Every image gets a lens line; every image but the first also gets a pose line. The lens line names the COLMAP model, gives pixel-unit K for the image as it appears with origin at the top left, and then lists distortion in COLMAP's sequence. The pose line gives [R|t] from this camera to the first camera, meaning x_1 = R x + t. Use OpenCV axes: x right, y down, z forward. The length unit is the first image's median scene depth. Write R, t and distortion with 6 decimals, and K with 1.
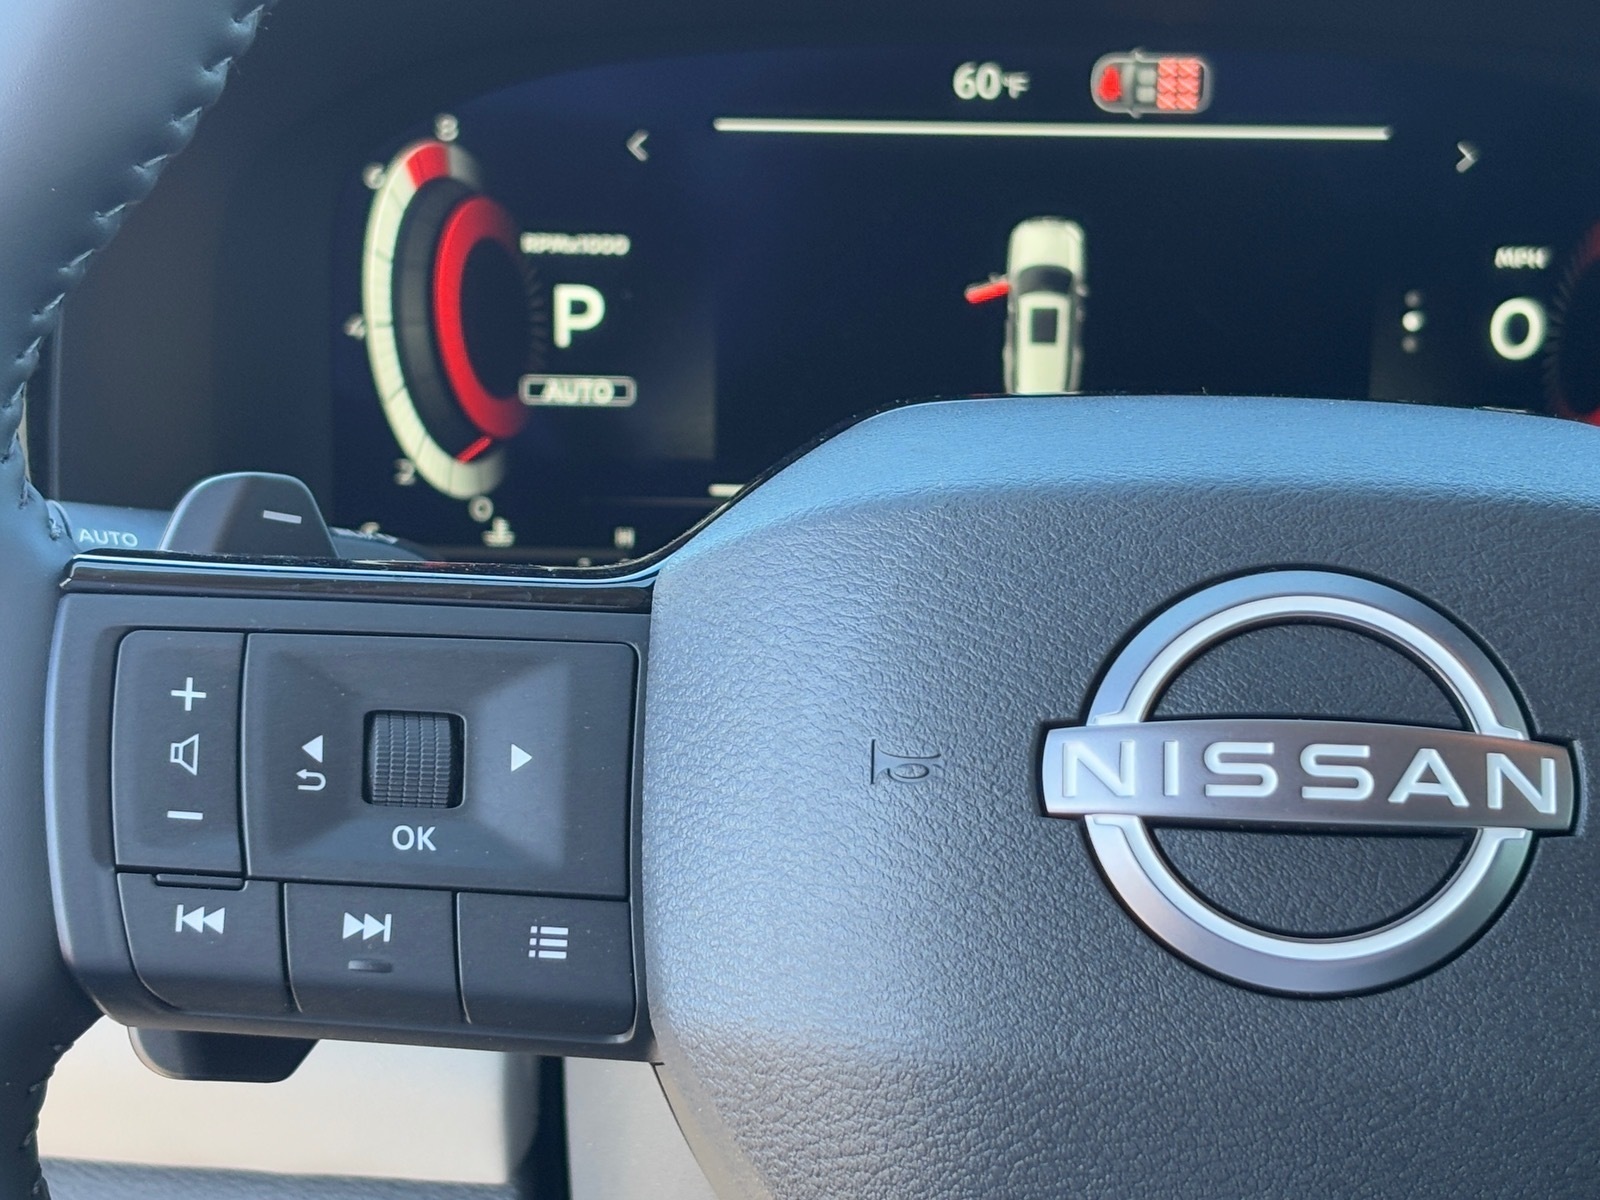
lens RADIAL K [[3619.7, 0, 713.7], [0, 3619.7, 591.4], [0, 0, 1]] dist [0.094379, 0.000000]
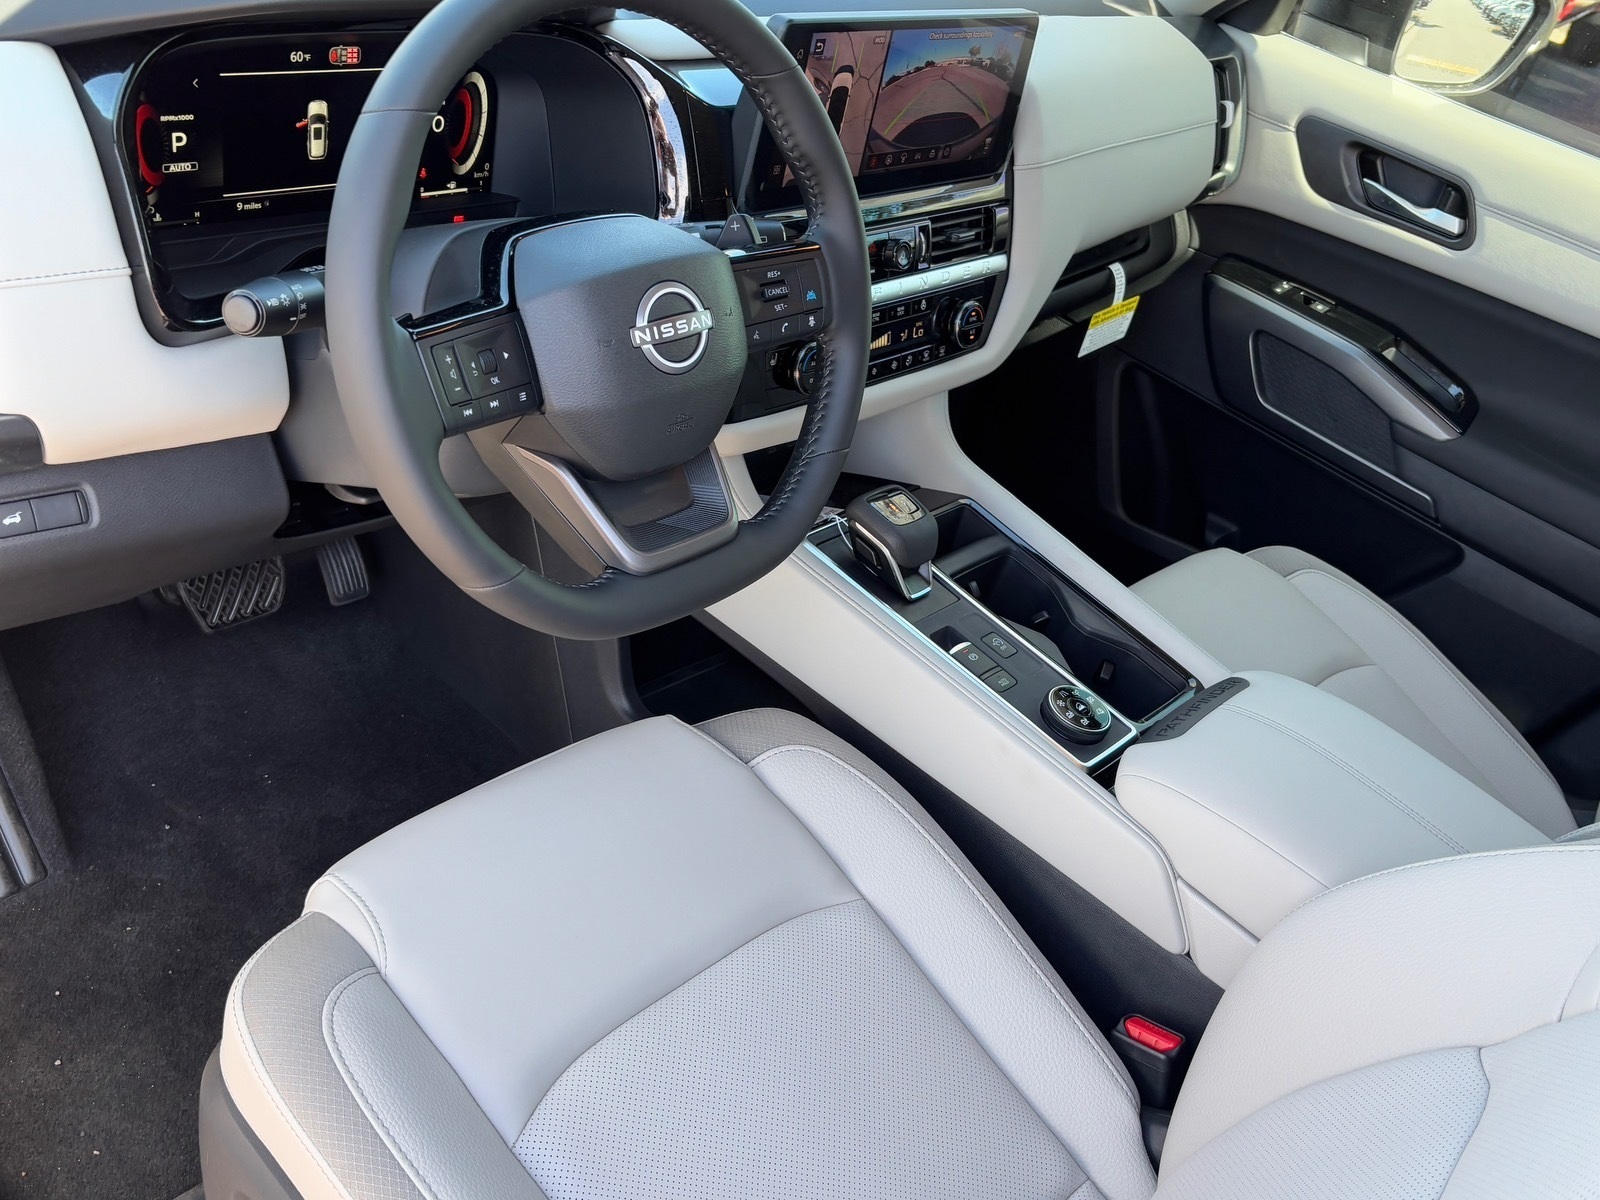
lens RADIAL K [[1465.8, 0, 806.1], [0, 1465.8, 622.5], [0, 0, 1]] dist [0.015421, 0.000000]
pose [[0.654040, -0.310644, 0.689733, -1.114068], [-0.006289, 0.909527, 0.415598, -0.377309], [-0.756433, -0.276156, 0.592914, -0.376250]]
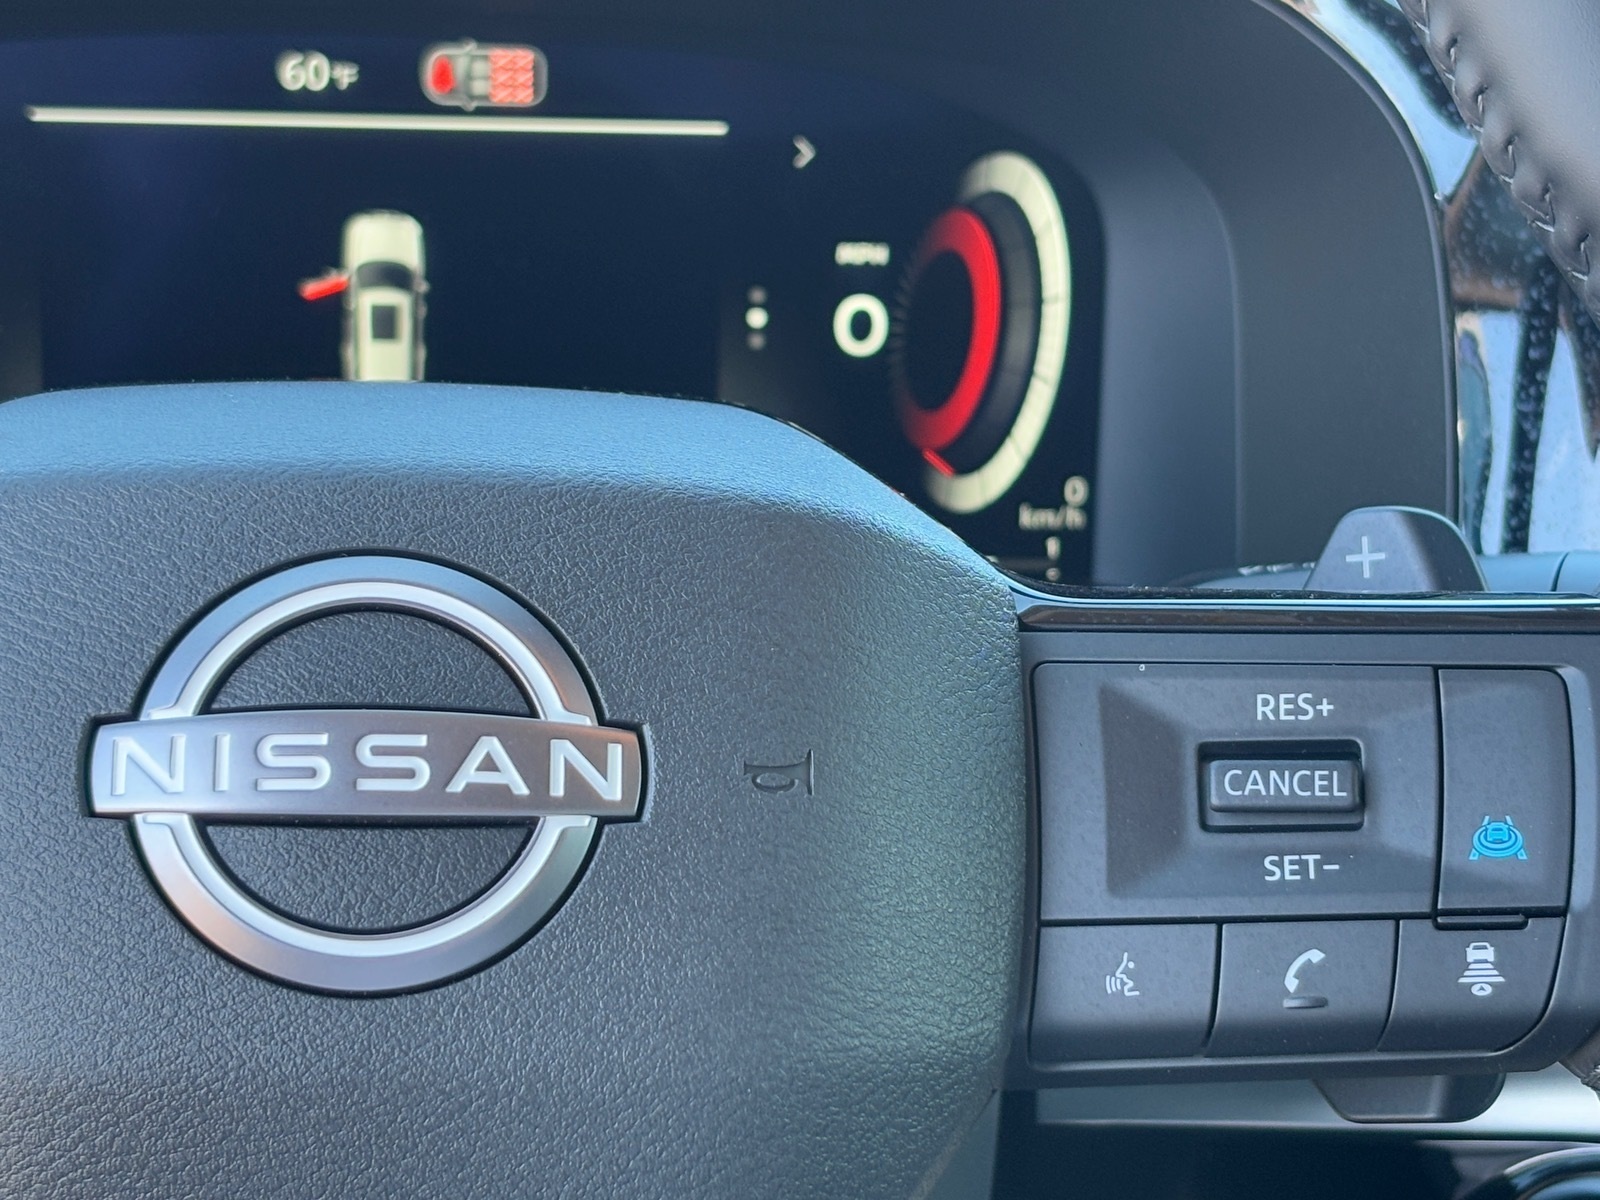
lens RADIAL K [[3619.7, 0, 894.2], [0, 3619.7, 597.6], [0, 0, 1]] dist [0.094379, 0.000000]
pose [[0.991155, -0.014265, 0.131944, 0.163832], [0.014770, 0.999887, -0.002856, 0.009653], [-0.131889, 0.004779, 0.991253, 0.019968]]
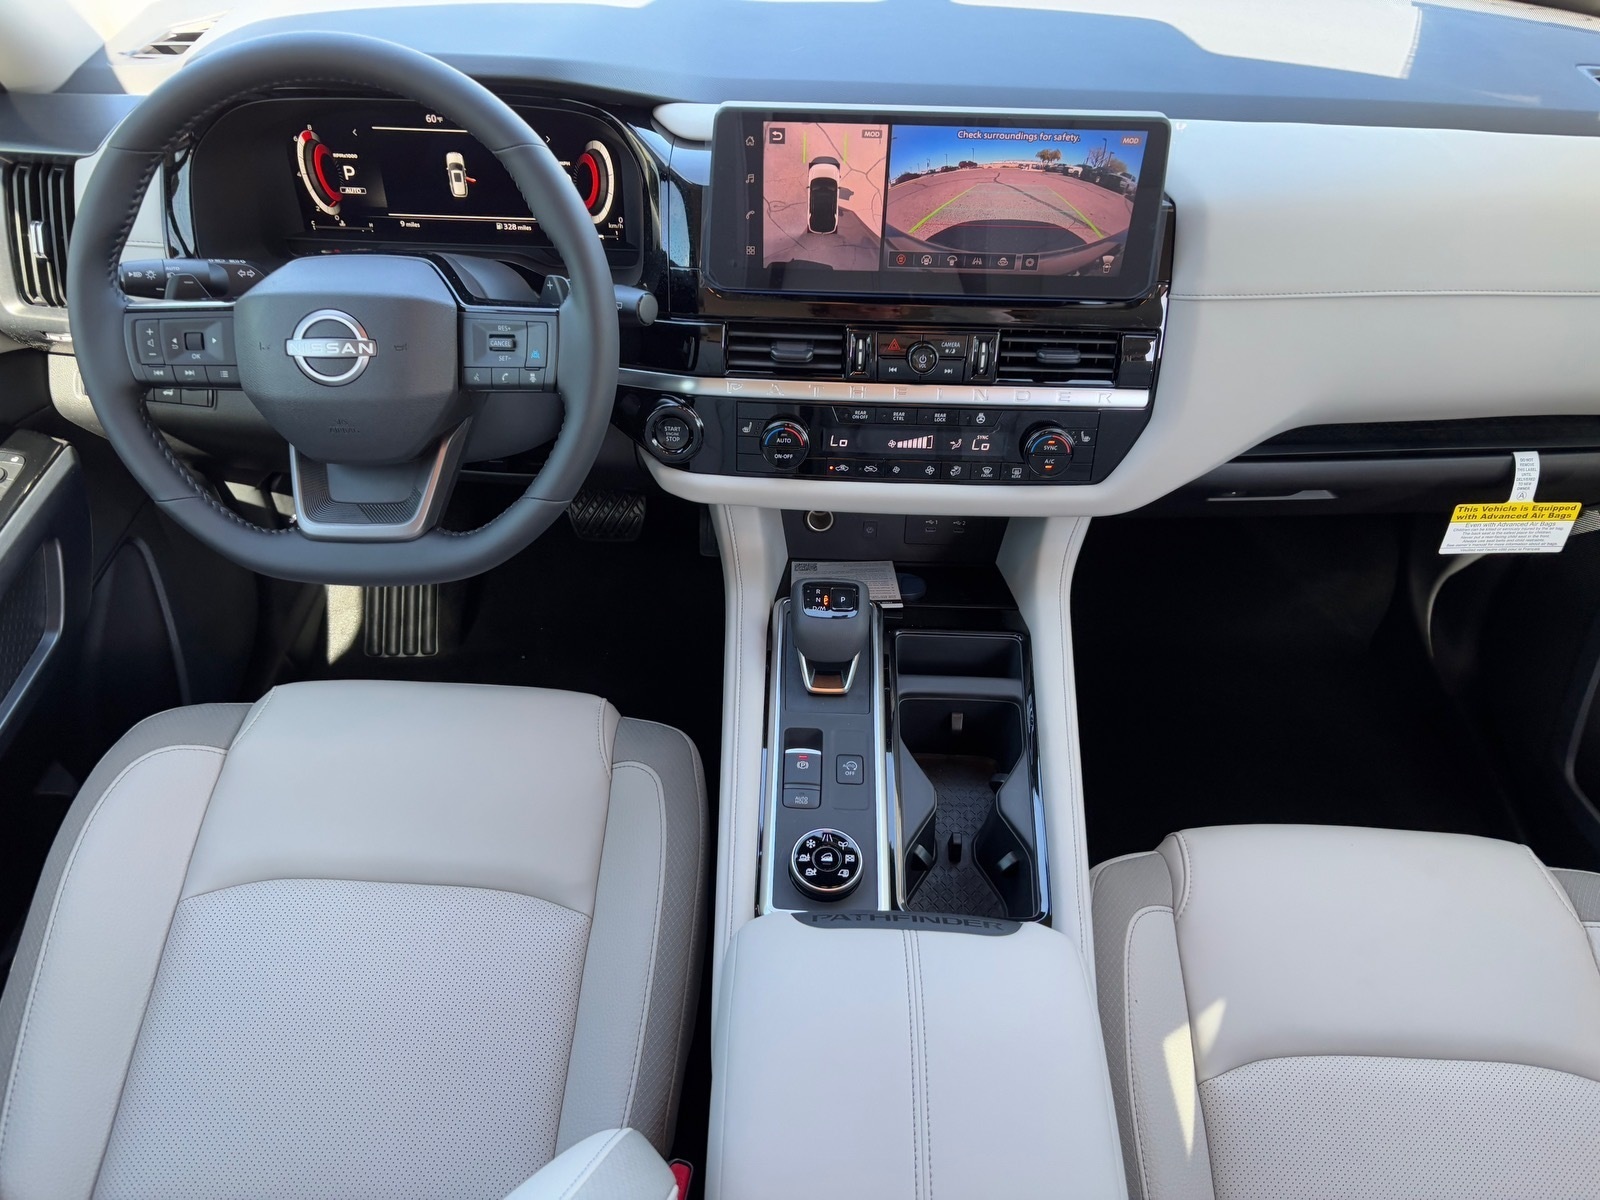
lens RADIAL K [[1223.2, 0, 791.8], [0, 1223.2, 613.4], [0, 0, 1]] dist [0.036619, -0.048392]
pose [[0.999476, 0.023681, -0.022052, 0.897967], [-0.012192, 0.906854, 0.421268, -0.377142], [0.029974, -0.420779, 0.906668, -0.896056]]
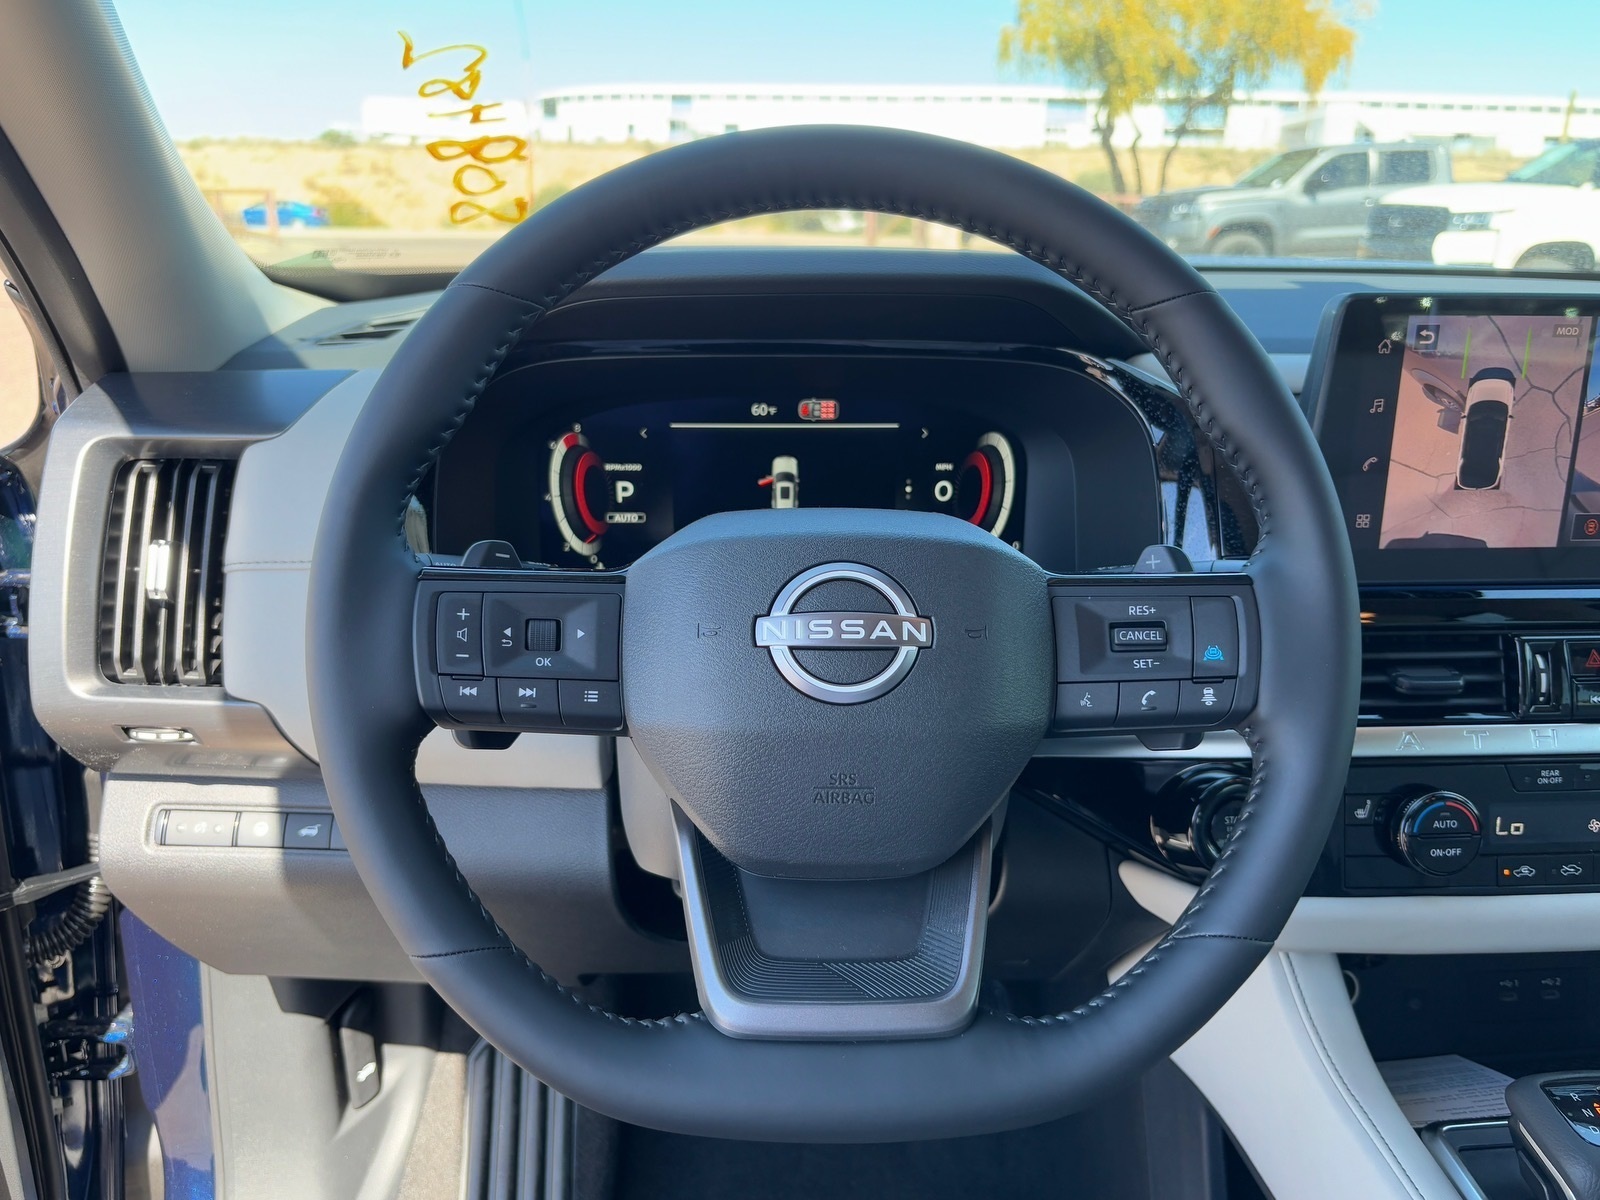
lens RADIAL K [[1249.9, 0, 800.0], [0, 1249.9, 601.9], [0, 0, 1]] dist [0.025190, -0.032867]
pose [[0.997441, -0.023962, 0.067357, 0.055662], [0.023863, 0.999713, 0.002273, 0.022325], [-0.067392, -0.000660, 0.997726, -0.017822]]
